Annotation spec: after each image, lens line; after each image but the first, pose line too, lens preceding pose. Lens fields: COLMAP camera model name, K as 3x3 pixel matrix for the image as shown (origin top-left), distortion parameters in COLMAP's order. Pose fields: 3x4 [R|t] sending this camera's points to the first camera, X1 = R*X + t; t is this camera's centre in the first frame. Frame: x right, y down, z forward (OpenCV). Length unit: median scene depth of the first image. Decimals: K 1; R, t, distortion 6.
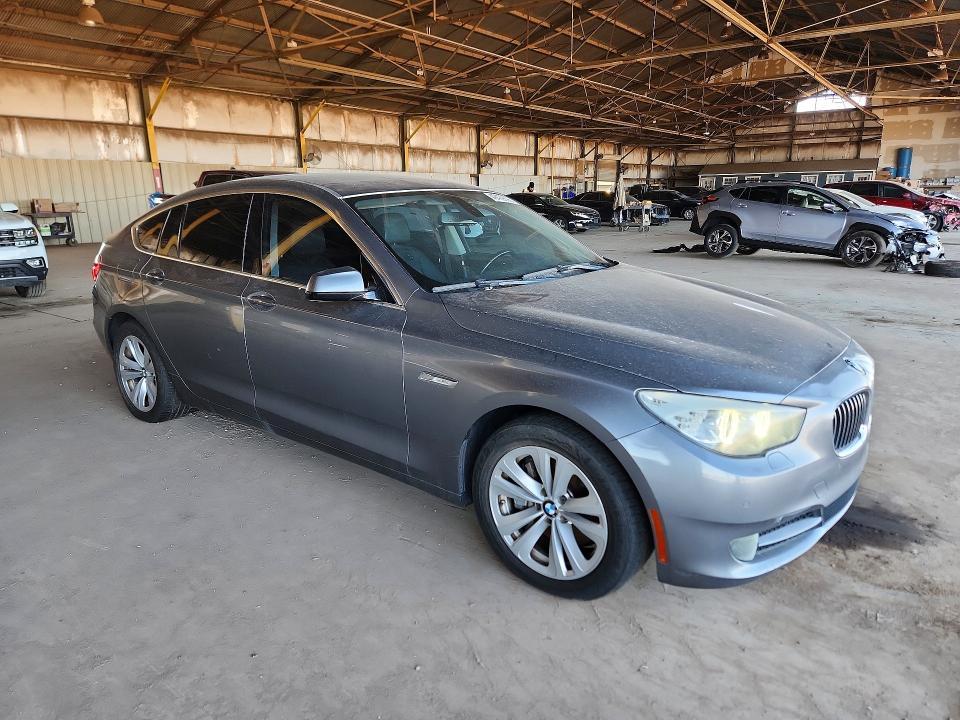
lens RADIAL K [[640.7, 0, 476.8], [0, 640.7, 360.7], [0, 0, 1]] dist [0.030329, -0.038550]
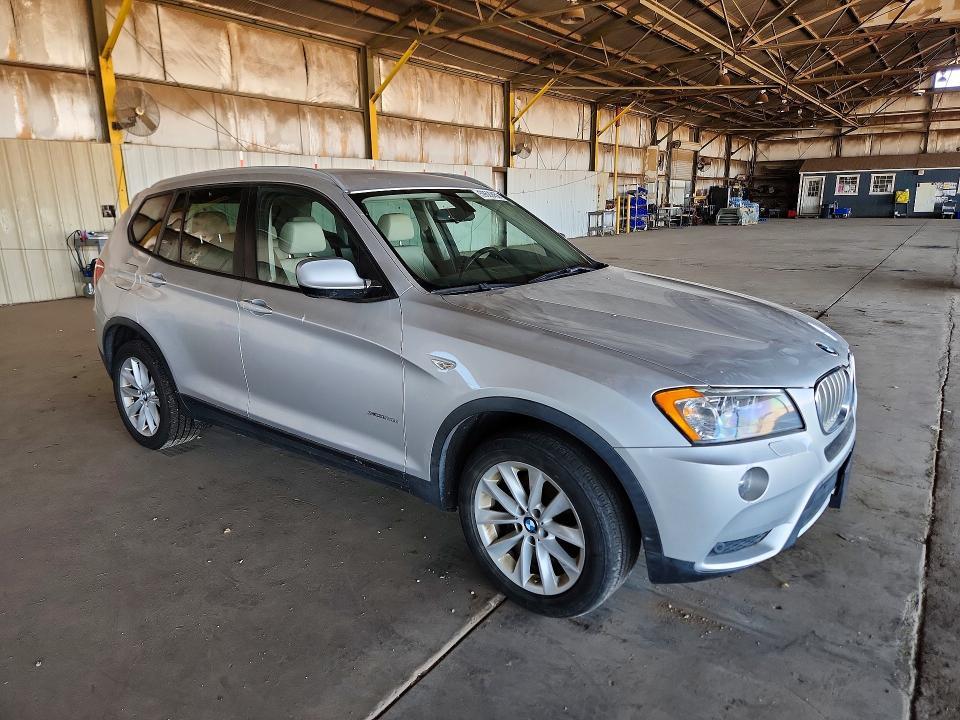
lens RADIAL K [[637.8, 0, 478.2], [0, 637.8, 358.2], [0, 0, 1]] dist [0.028635, -0.029802]
pose [[0.999986, -0.003799, 0.003656, -0.025837], [0.003828, 0.999960, -0.008047, -0.117379], [-0.003625, 0.008061, 0.999961, 0.437505]]
